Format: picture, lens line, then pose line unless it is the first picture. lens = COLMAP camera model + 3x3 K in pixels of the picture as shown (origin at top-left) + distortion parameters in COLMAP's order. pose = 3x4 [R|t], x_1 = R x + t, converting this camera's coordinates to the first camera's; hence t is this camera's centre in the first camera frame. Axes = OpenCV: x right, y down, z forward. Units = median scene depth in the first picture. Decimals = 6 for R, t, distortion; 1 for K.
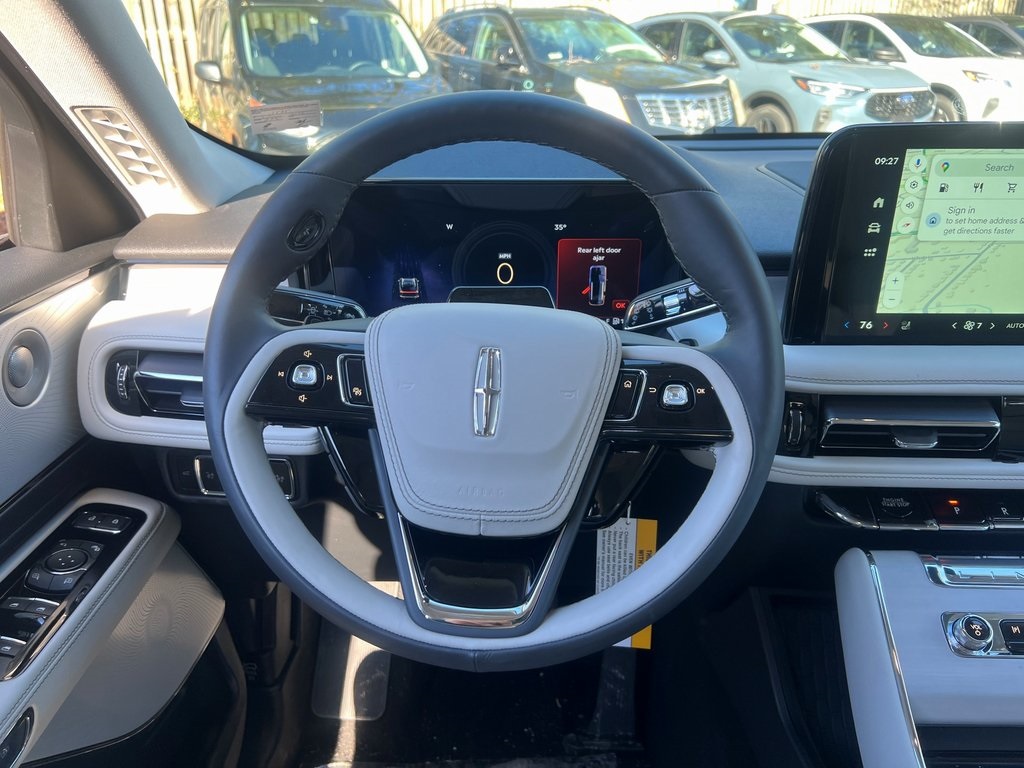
lens RADIAL K [[782.7, 0, 512.0], [0, 782.7, 384.0], [0, 0, 1]] dist [0.007833, -0.006753]
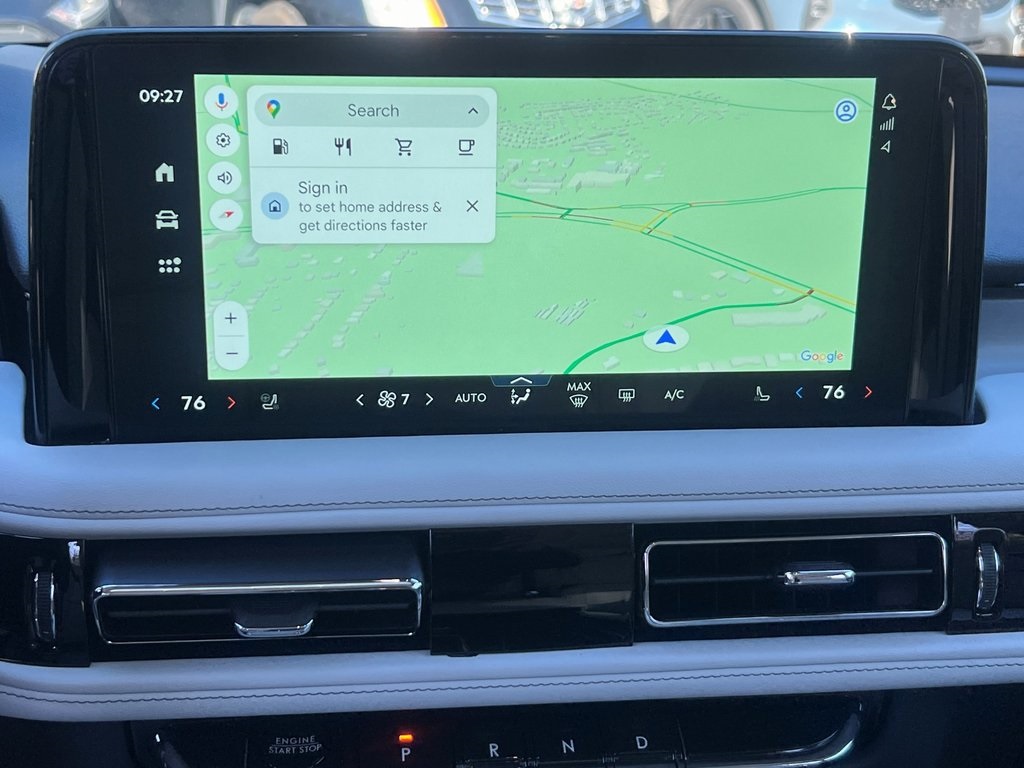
lens RADIAL K [[1551.6, 0, 516.6], [0, 1551.6, 366.9], [0, 0, 1]] dist [0.196319, -0.878144]
pose [[0.986697, -0.018949, 0.161460, 0.105501], [0.034704, 0.994841, -0.095328, 0.001621], [-0.158820, 0.099663, 0.982264, -0.012632]]
